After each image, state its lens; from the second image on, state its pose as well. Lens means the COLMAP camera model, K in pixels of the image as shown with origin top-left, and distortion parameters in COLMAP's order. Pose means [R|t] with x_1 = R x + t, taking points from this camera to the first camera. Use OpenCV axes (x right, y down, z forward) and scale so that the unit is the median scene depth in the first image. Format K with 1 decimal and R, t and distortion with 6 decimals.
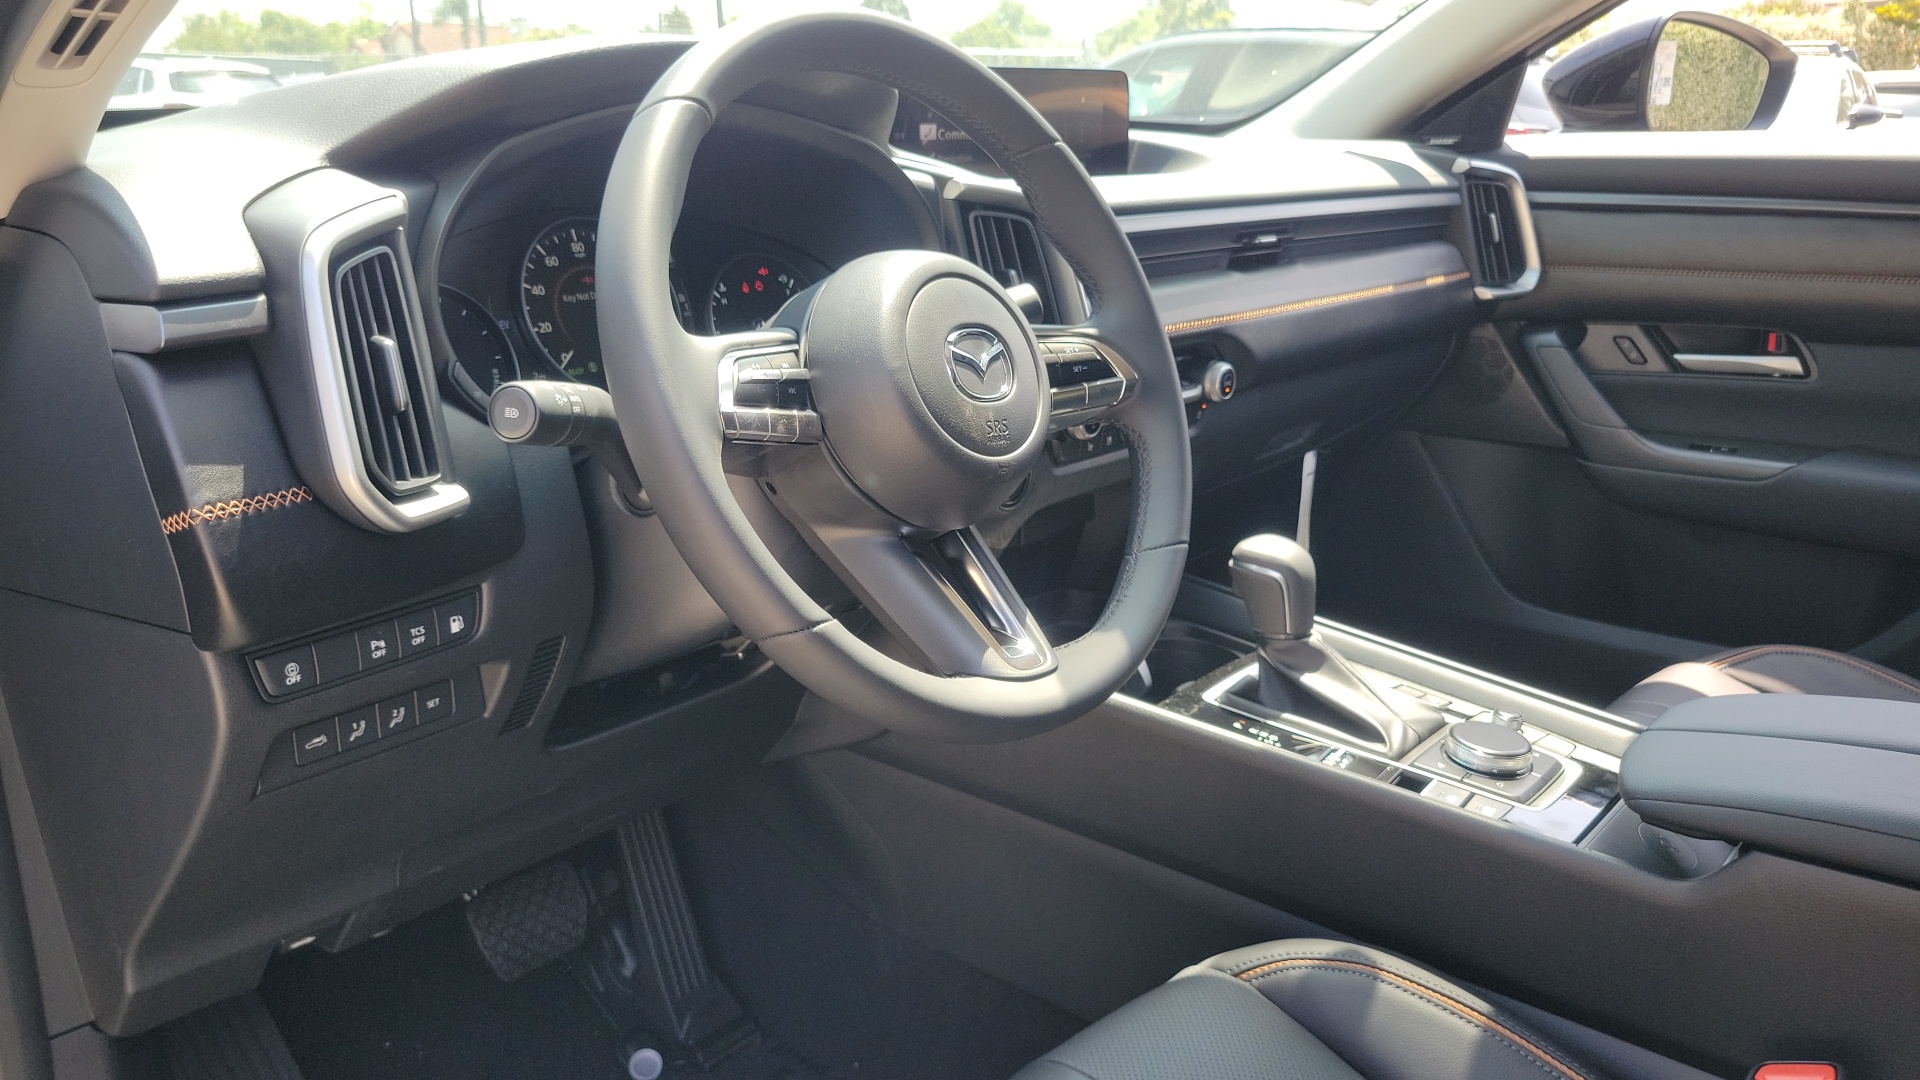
lens RADIAL K [[1479.2, 0, 977.3], [0, 1479.2, 548.2], [0, 0, 1]] dist [0.034166, -0.023049]
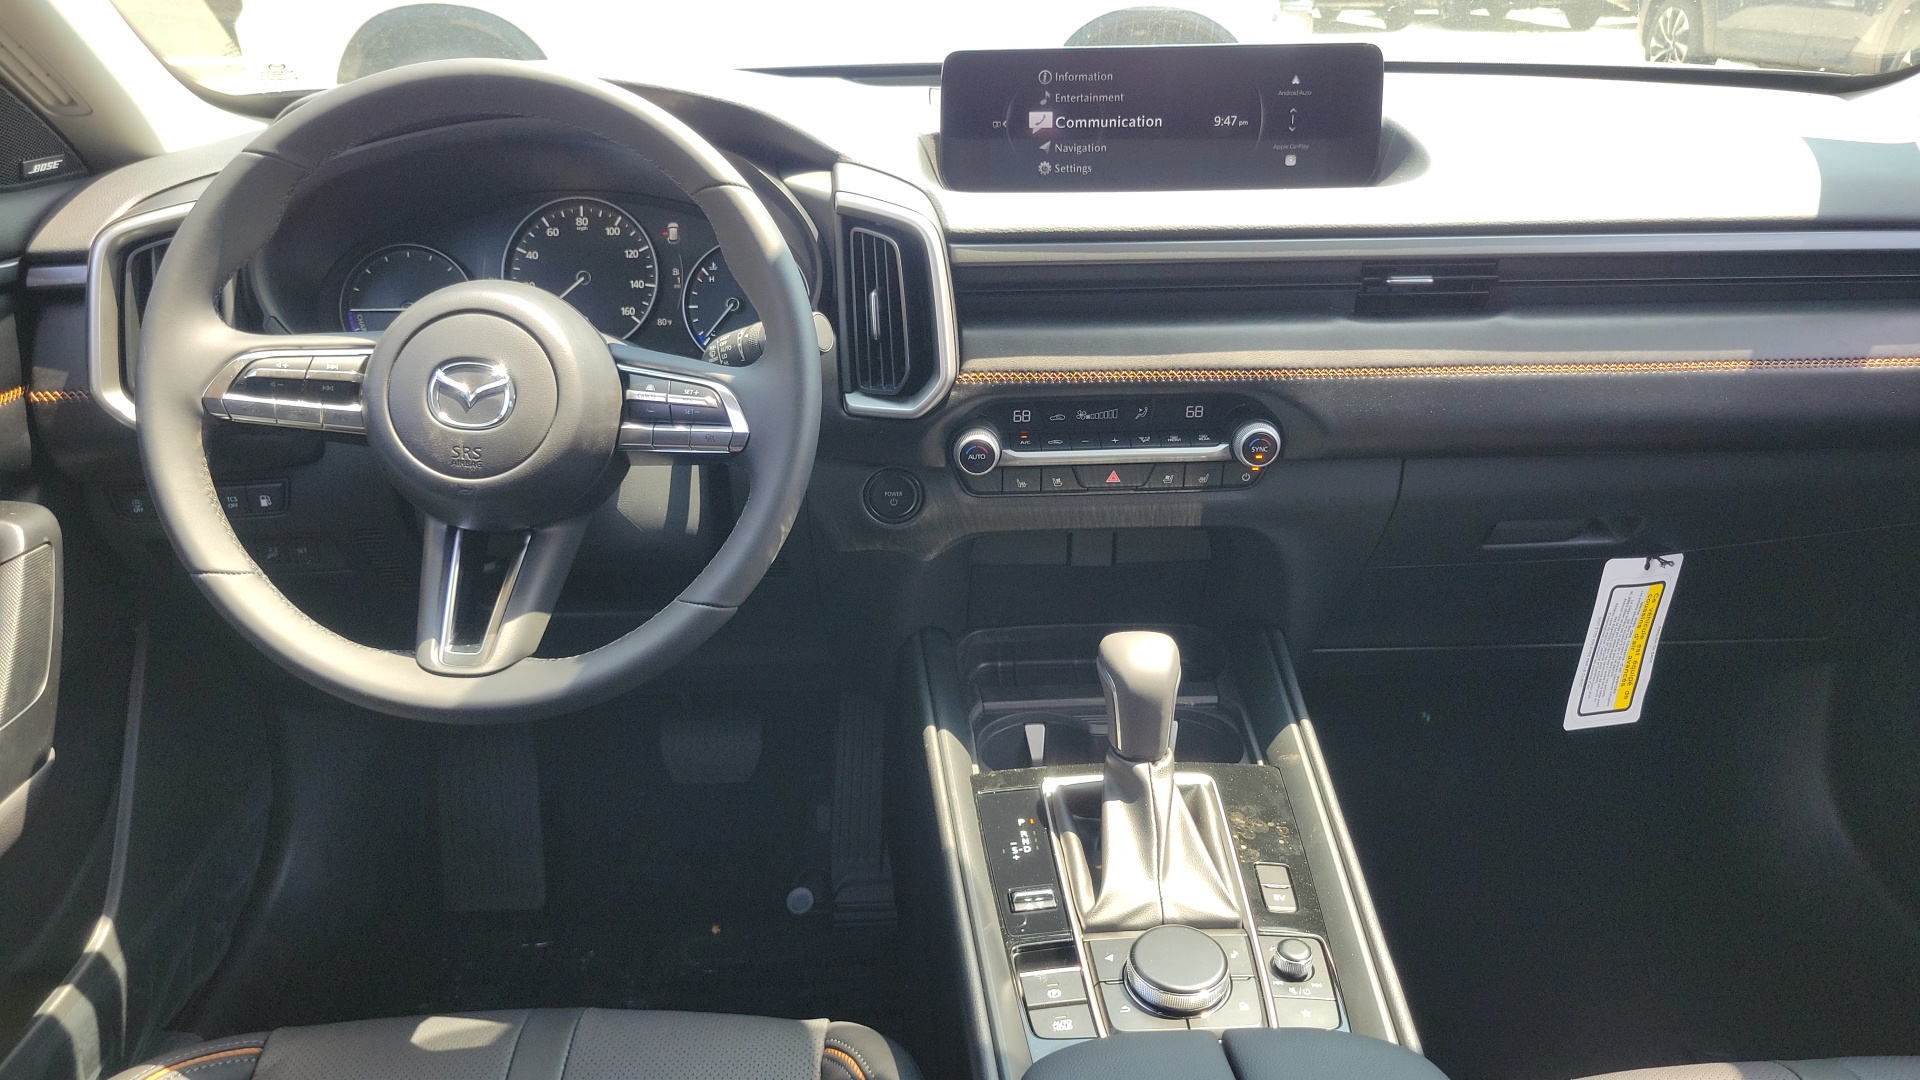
lens RADIAL K [[1479.2, 0, 972.0], [0, 1479.2, 534.3], [0, 0, 1]] dist [0.034166, -0.023049]
pose [[0.662144, 0.270481, -0.698860, 0.656882], [-0.195900, 0.962636, 0.186963, -0.189518], [0.723318, 0.013110, 0.690391, 0.308904]]
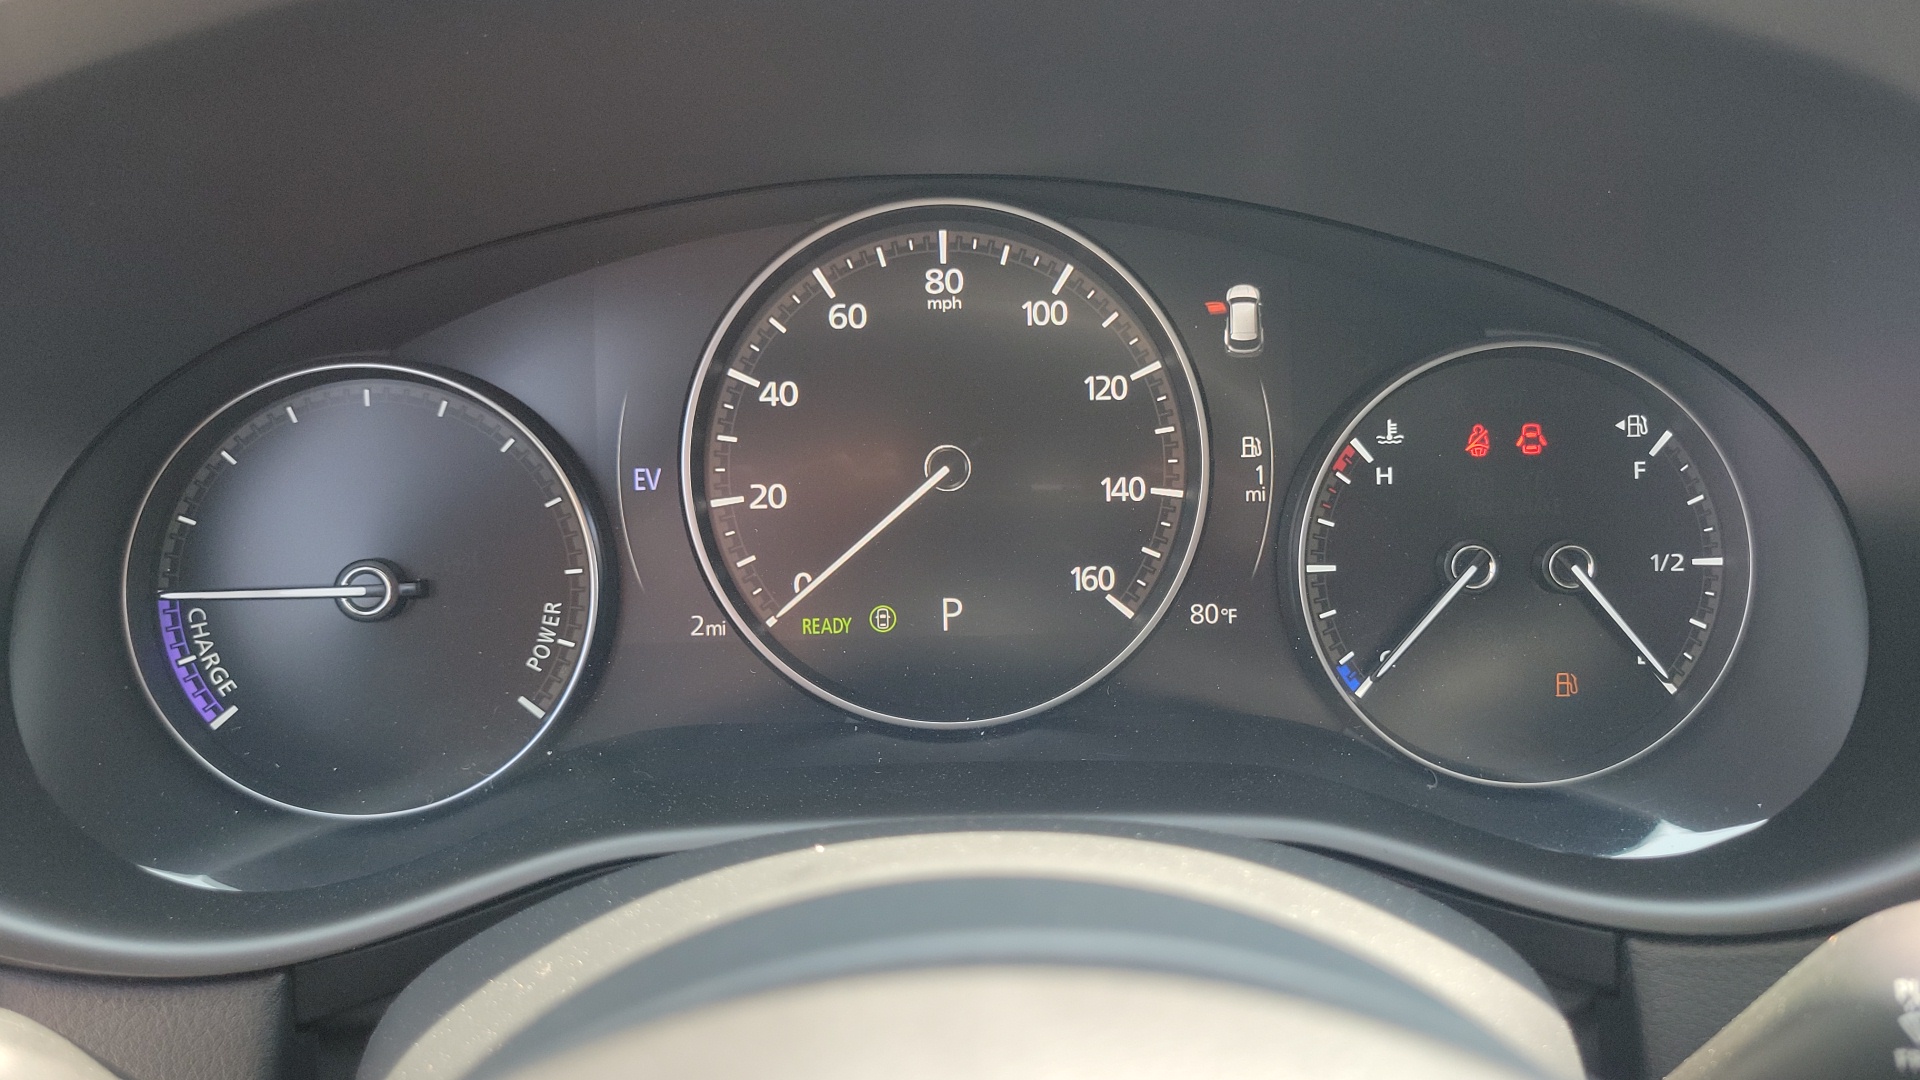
lens RADIAL K [[1479.2, 0, 931.5], [0, 1479.2, 503.5], [0, 0, 1]] dist [0.034166, -0.023049]
pose [[0.664034, 0.267937, -0.698046, -0.003805], [-0.200621, 0.963202, 0.178868, -0.165431], [0.720285, 0.021268, 0.693352, 0.577716]]
